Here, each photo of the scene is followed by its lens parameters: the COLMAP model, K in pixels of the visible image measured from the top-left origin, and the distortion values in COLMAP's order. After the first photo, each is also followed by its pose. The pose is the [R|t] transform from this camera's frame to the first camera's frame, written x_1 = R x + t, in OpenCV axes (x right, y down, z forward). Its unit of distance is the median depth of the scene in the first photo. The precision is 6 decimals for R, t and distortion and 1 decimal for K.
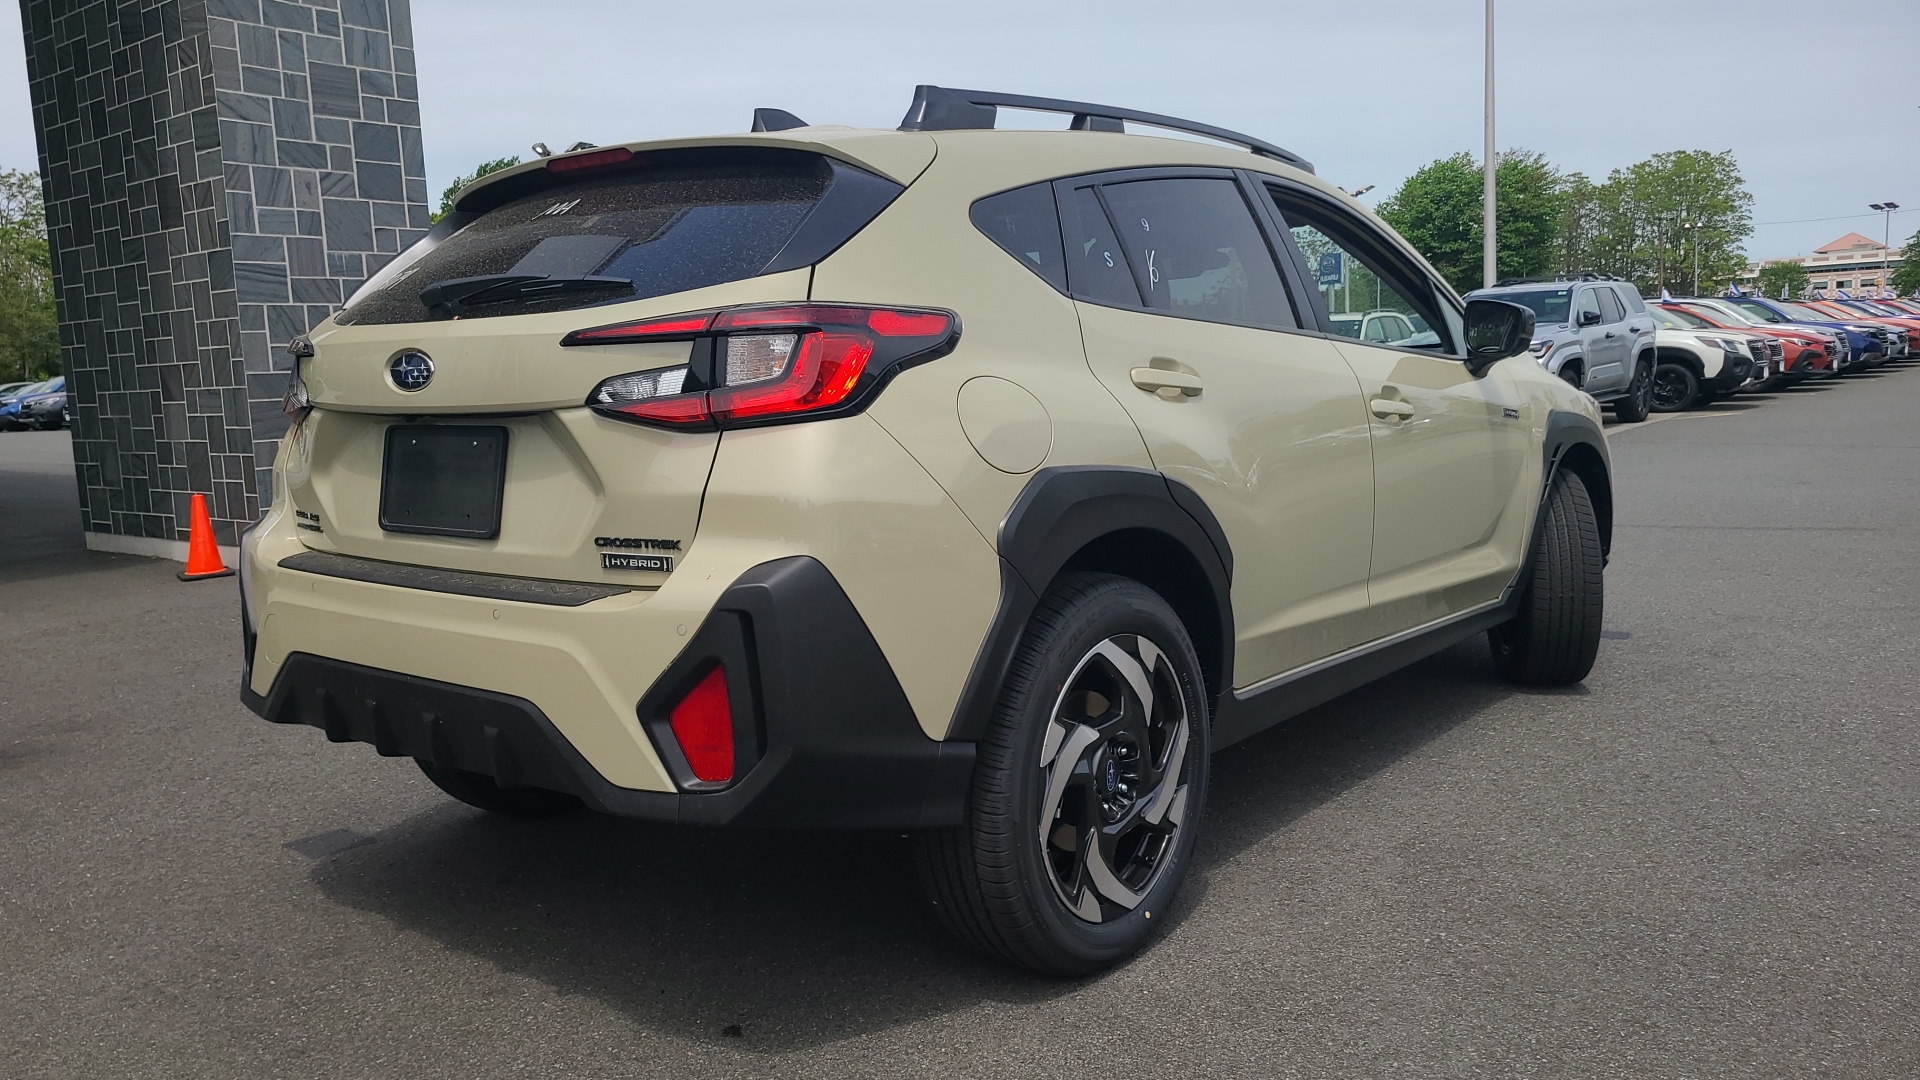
lens RADIAL K [[1455.4, 0, 910.7], [0, 1455.4, 552.9], [0, 0, 1]] dist [0.049442, -0.004397]
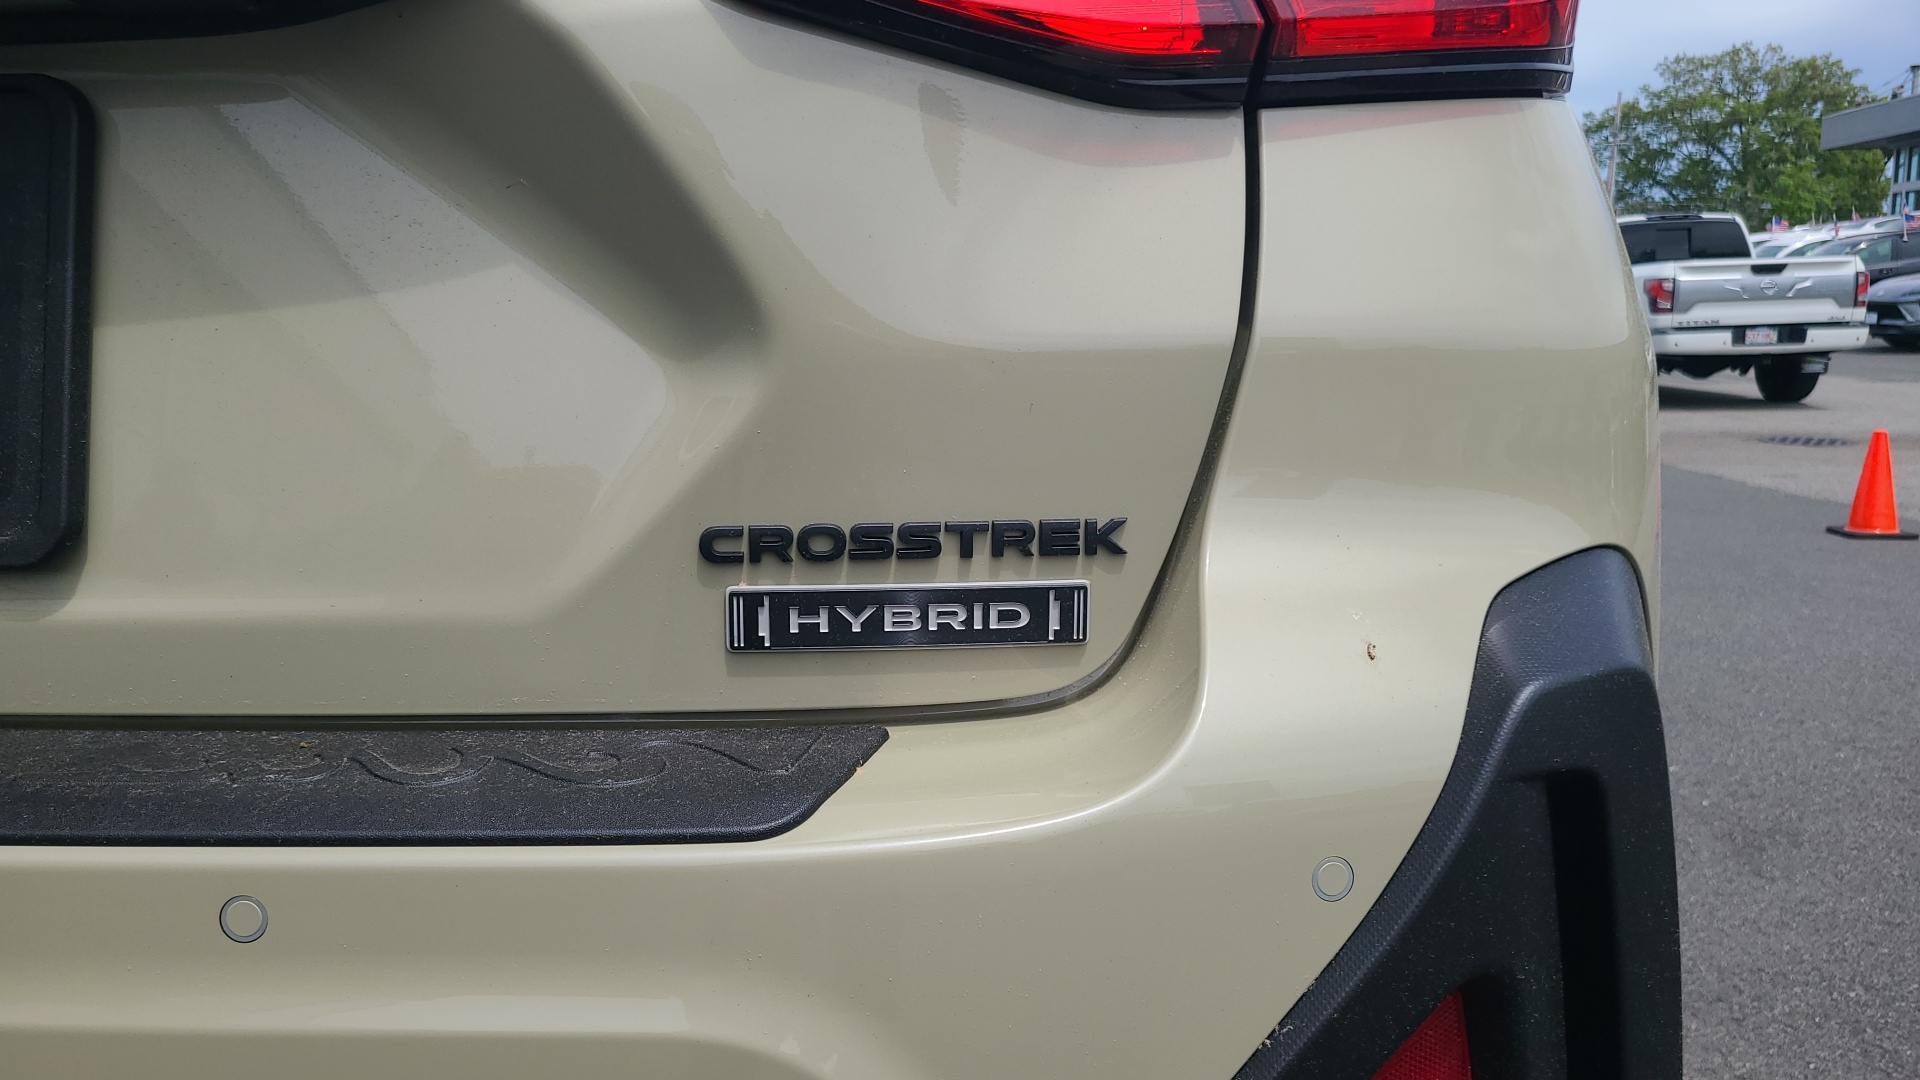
lens RADIAL K [[1447.4, 0, 960.0], [0, 1447.4, 540.0], [0, 0, 1]] dist [0.093077, -0.091706]
pose [[0.801247, -0.057233, 0.595591, -0.125795], [0.052306, 0.998304, 0.025564, -0.004915], [-0.596044, 0.010670, 0.802881, 0.300414]]
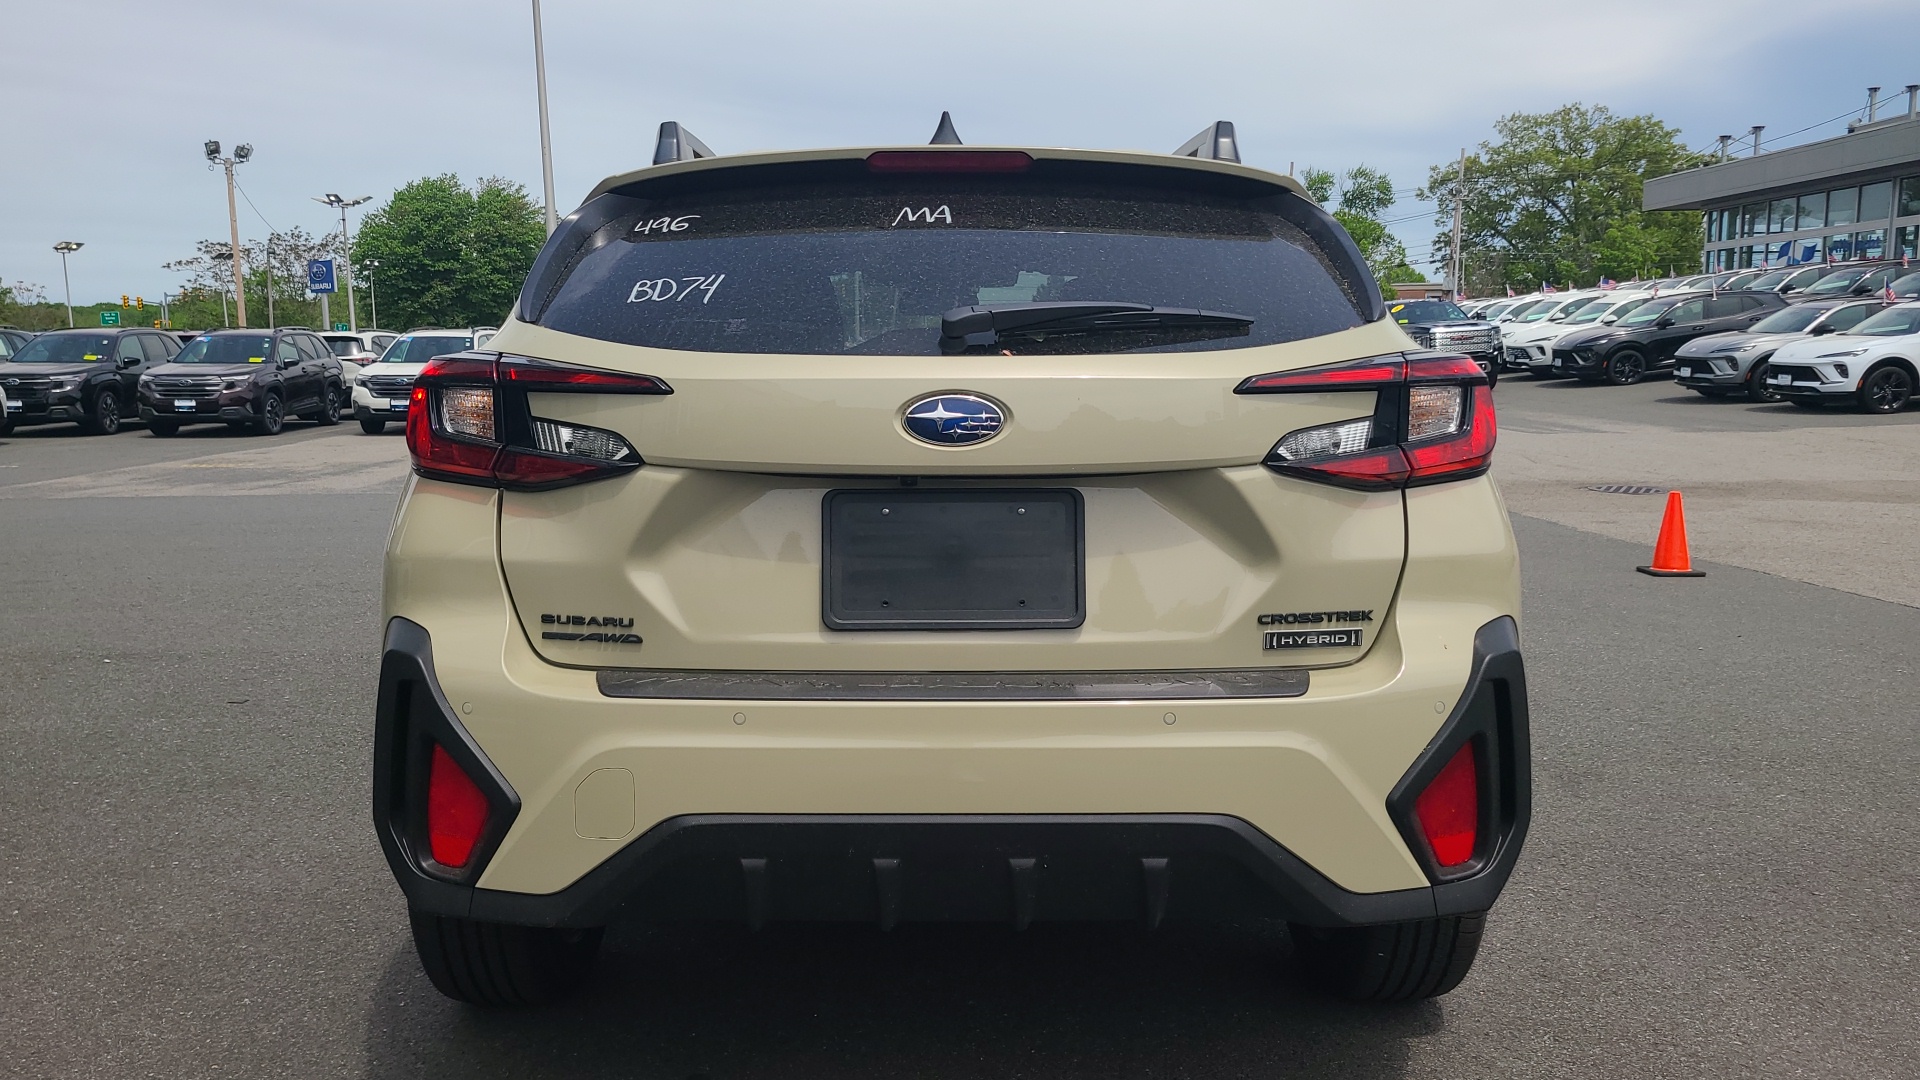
lens RADIAL K [[1425.8, 0, 952.4], [0, 1425.8, 545.3], [0, 0, 1]] dist [0.091220, -0.095706]
pose [[0.752309, -0.052325, 0.656730, -0.350502], [0.060733, 0.998104, 0.009953, -0.027478], [-0.656005, 0.032397, 0.754060, 0.184049]]
